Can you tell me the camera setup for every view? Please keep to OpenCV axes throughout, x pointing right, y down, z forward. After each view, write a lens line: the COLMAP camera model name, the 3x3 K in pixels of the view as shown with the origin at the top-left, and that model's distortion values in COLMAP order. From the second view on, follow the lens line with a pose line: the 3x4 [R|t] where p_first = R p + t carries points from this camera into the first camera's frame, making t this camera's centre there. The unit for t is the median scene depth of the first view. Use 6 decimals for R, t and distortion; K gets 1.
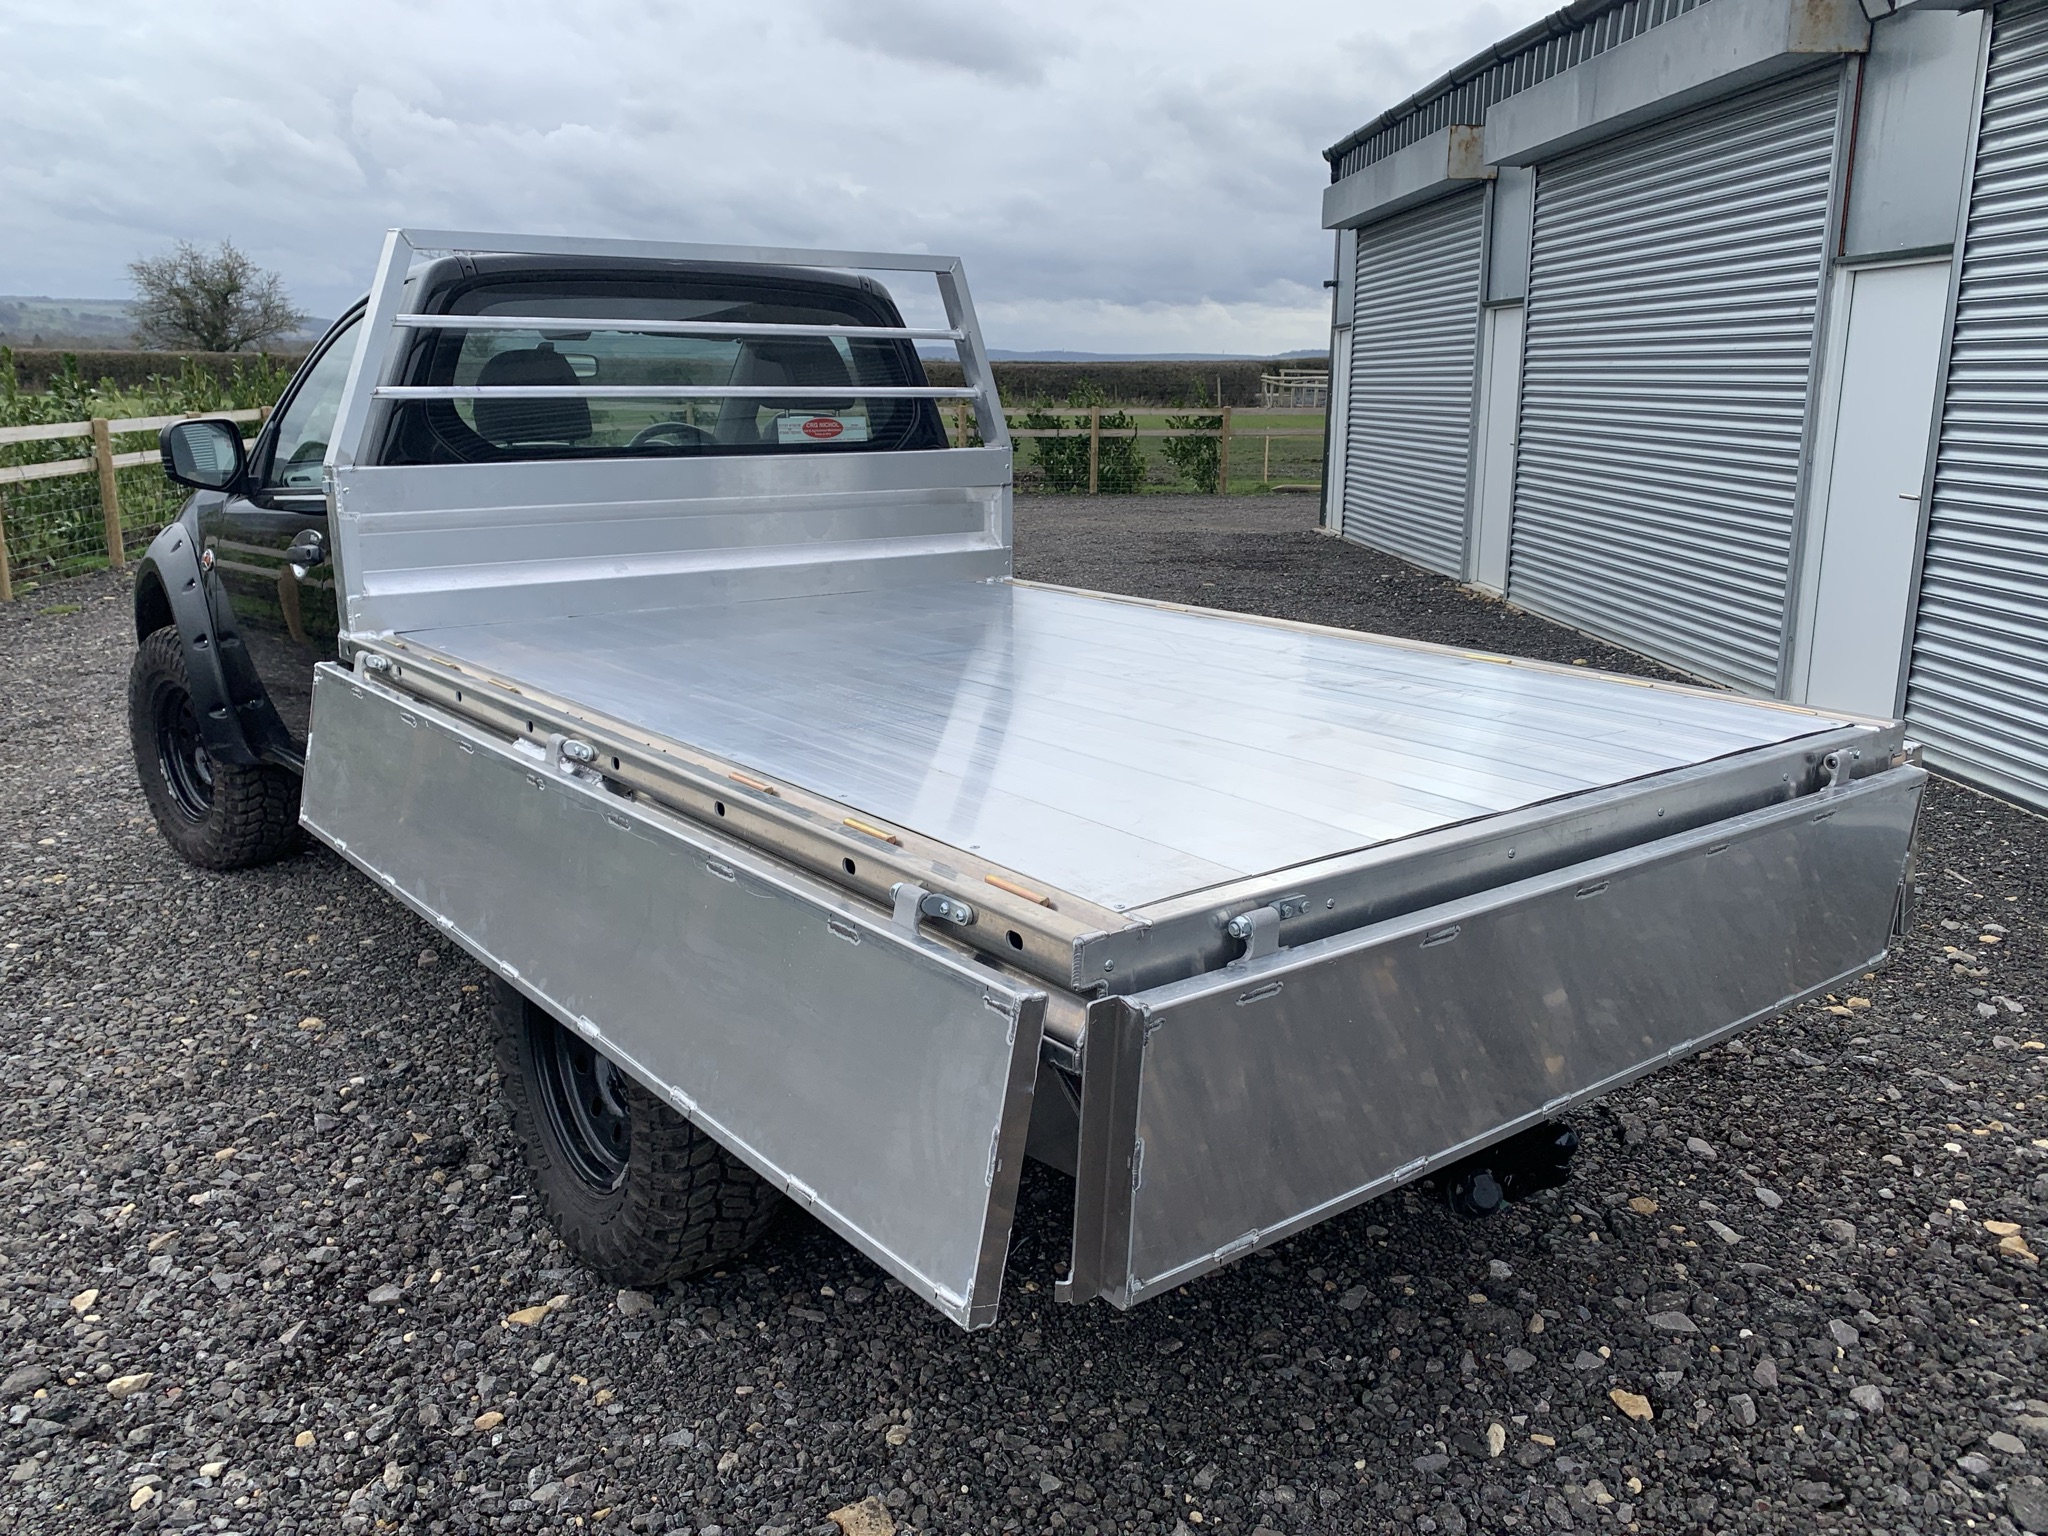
lens RADIAL K [[1632.8, 0, 1035.3], [0, 1632.8, 773.6], [0, 0, 1]] dist [0.008033, 0.003003]
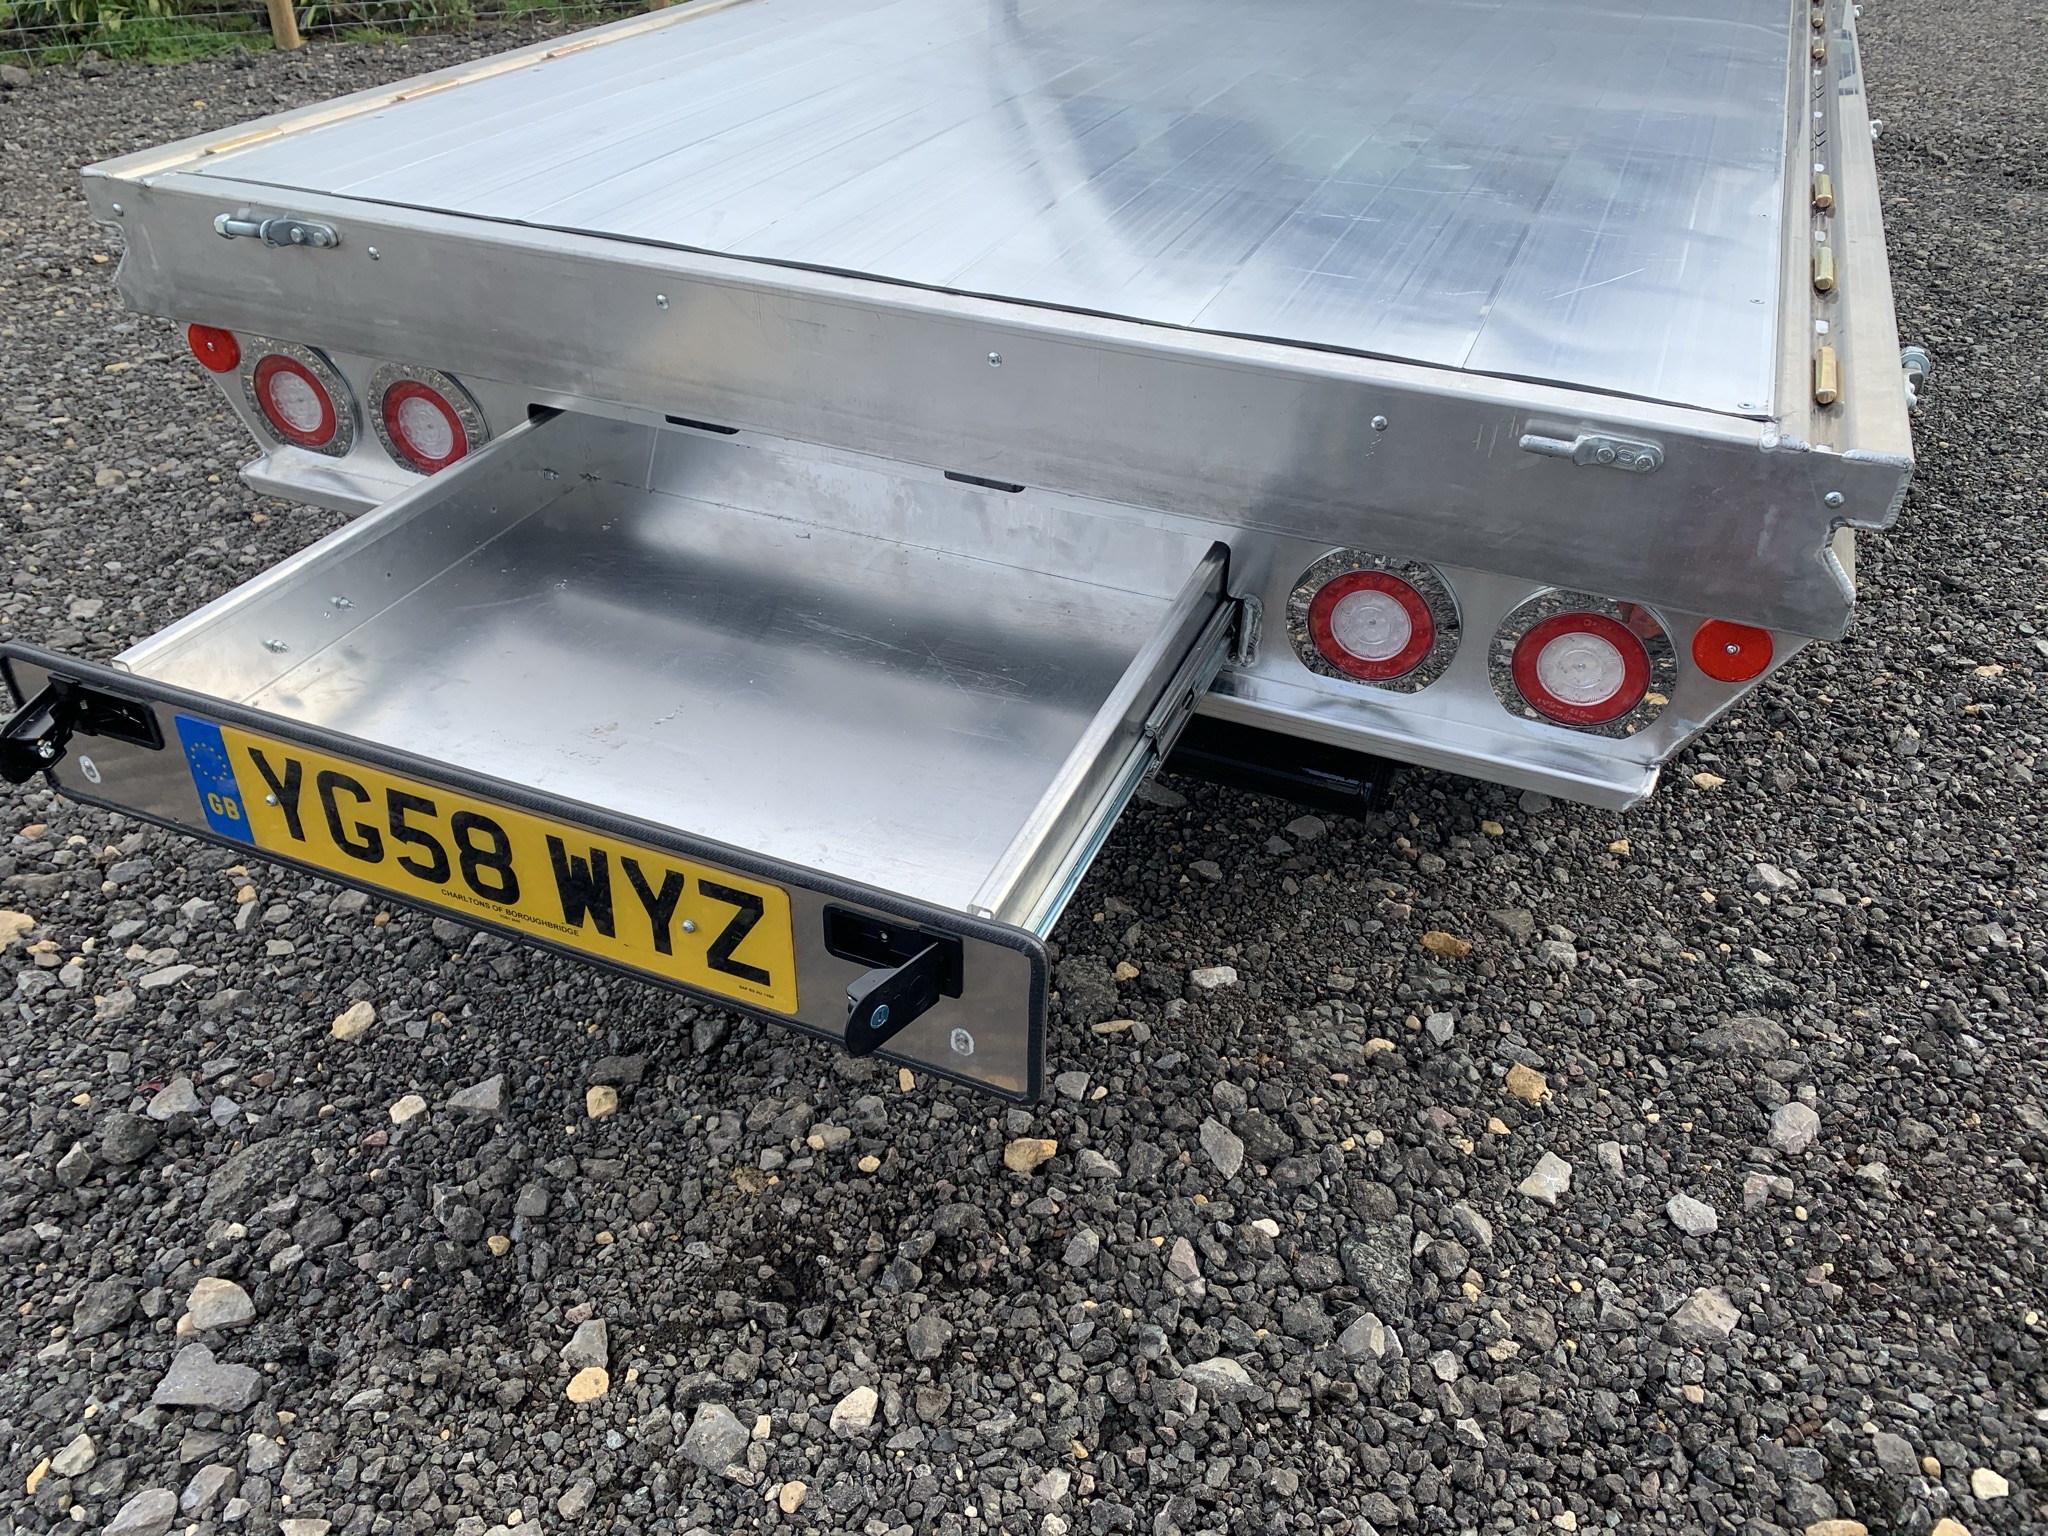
lens RADIAL K [[1530.4, 0, 1012.0], [0, 1530.4, 751.0], [0, 0, 1]] dist [0.051047, -0.044713]
pose [[0.491551, 0.499376, -0.713443, 0.472010], [-0.221080, 0.863969, 0.452417, -0.063677], [0.842319, -0.064658, 0.535087, 0.364999]]
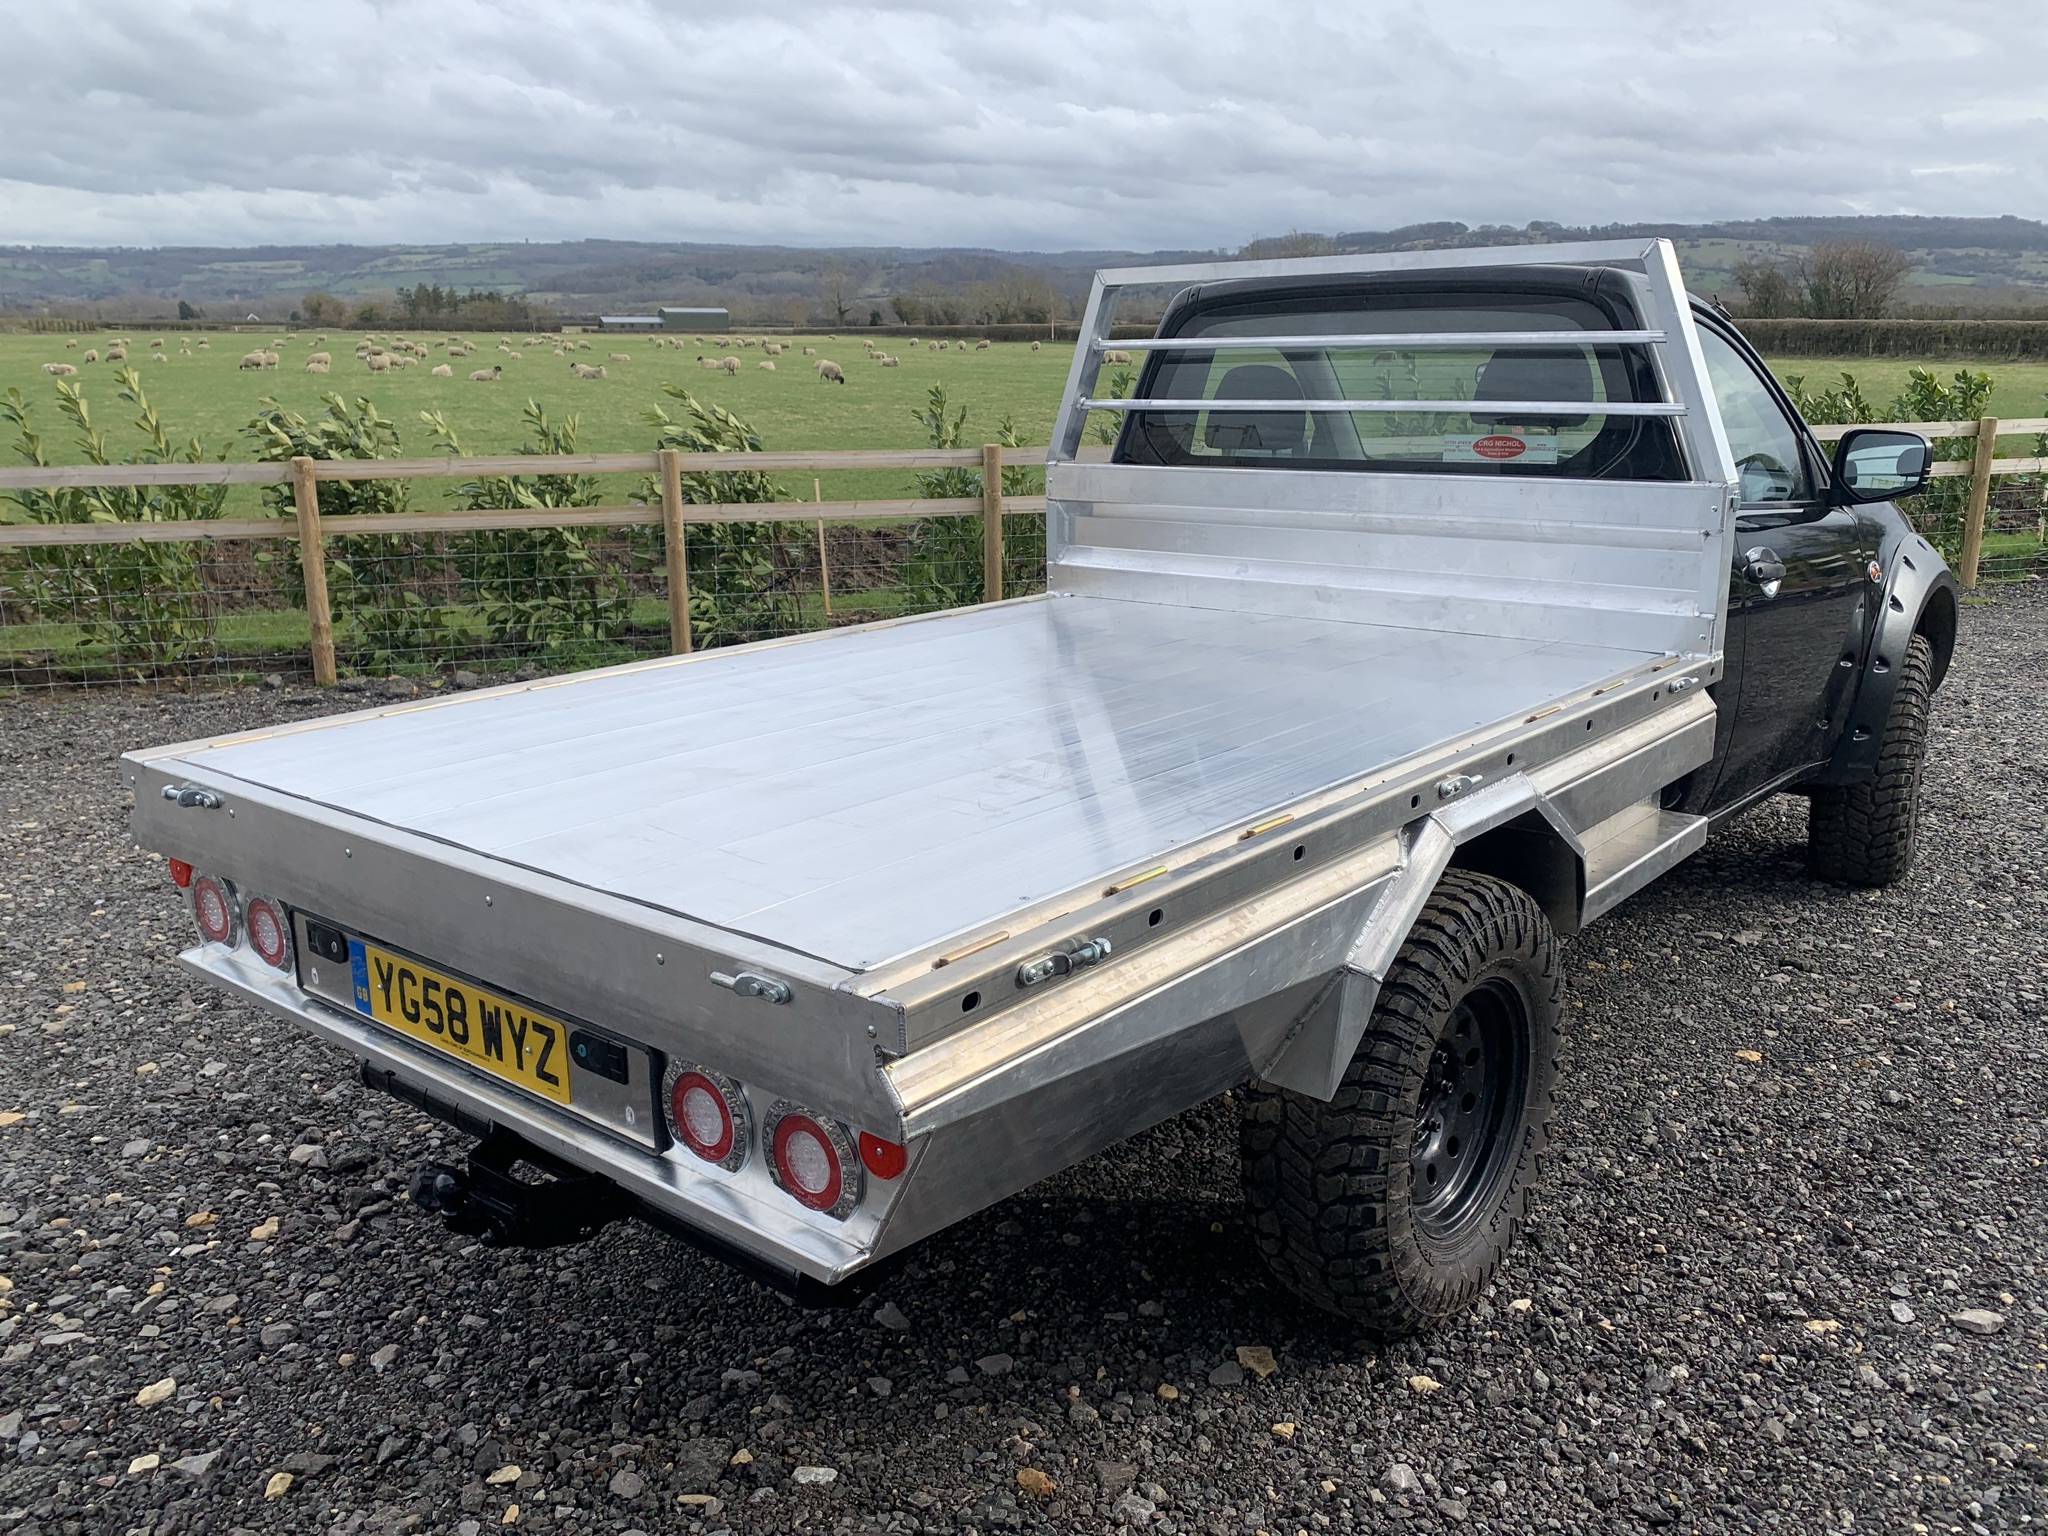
lens RADIAL K [[1655.6, 0, 1032.7], [0, 1655.6, 758.5], [0, 0, 1]] dist [0.004600, 0.009823]
pose [[0.216134, 0.223591, -0.950417, 0.699922], [-0.218291, 0.959851, 0.176169, -0.152233], [0.951649, 0.169391, 0.256265, 0.558144]]
